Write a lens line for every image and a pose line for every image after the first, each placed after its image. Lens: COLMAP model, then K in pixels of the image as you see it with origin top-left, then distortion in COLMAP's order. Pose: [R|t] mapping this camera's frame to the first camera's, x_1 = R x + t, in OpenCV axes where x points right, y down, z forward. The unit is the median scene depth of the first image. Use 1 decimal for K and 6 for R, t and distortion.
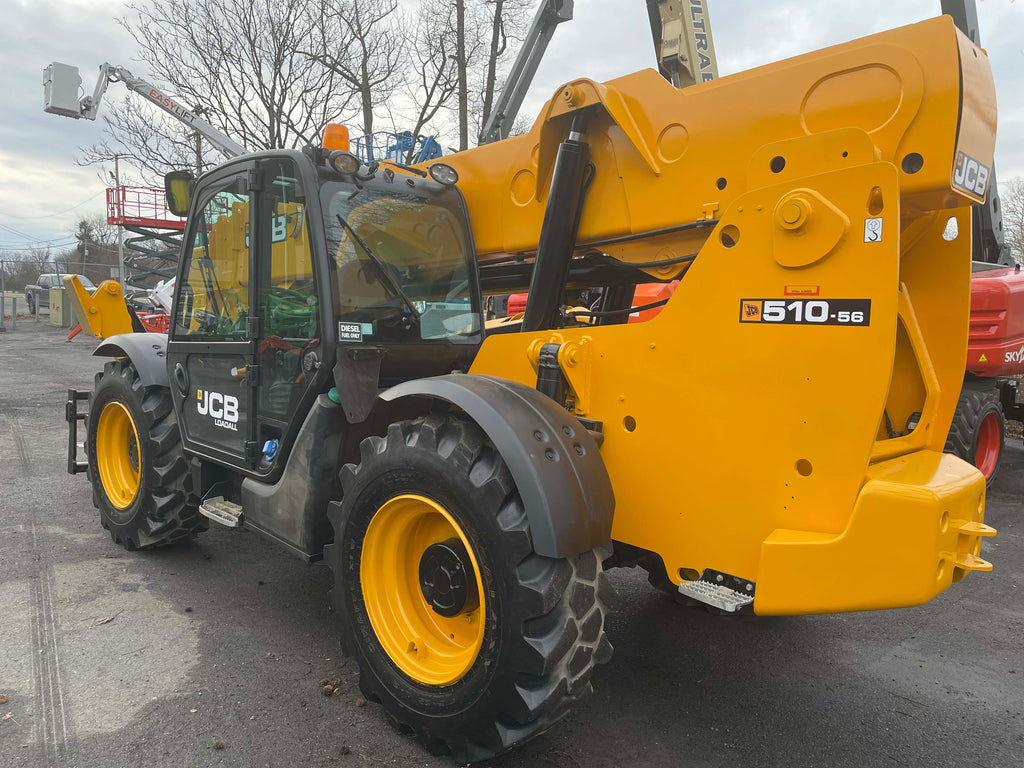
lens RADIAL K [[768.0, 0, 512.0], [0, 768.0, 384.0], [0, 0, 1]] dist [0.037346, 0.002952]
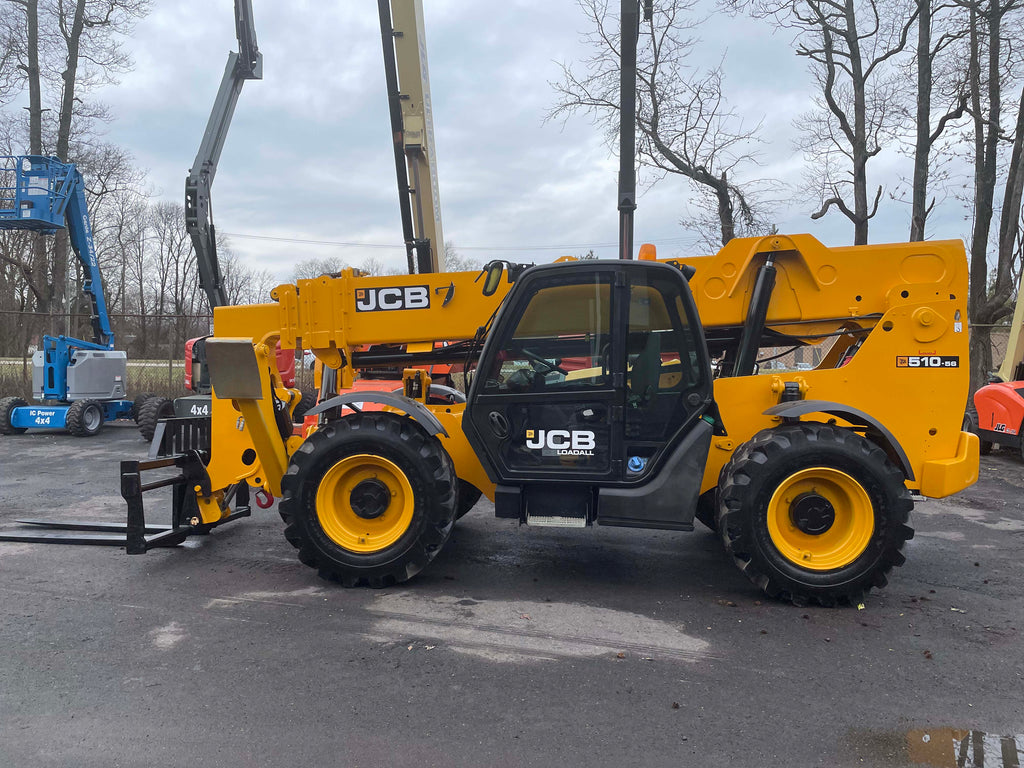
lens RADIAL K [[768.0, 0, 512.0], [0, 768.0, 384.0], [0, 0, 1]] dist [0.037346, 0.002952]
pose [[0.773698, -0.041942, 0.632165, -1.931150], [0.074309, 0.996927, -0.024803, -0.062438], [-0.629182, 0.066166, 0.774437, 0.027575]]
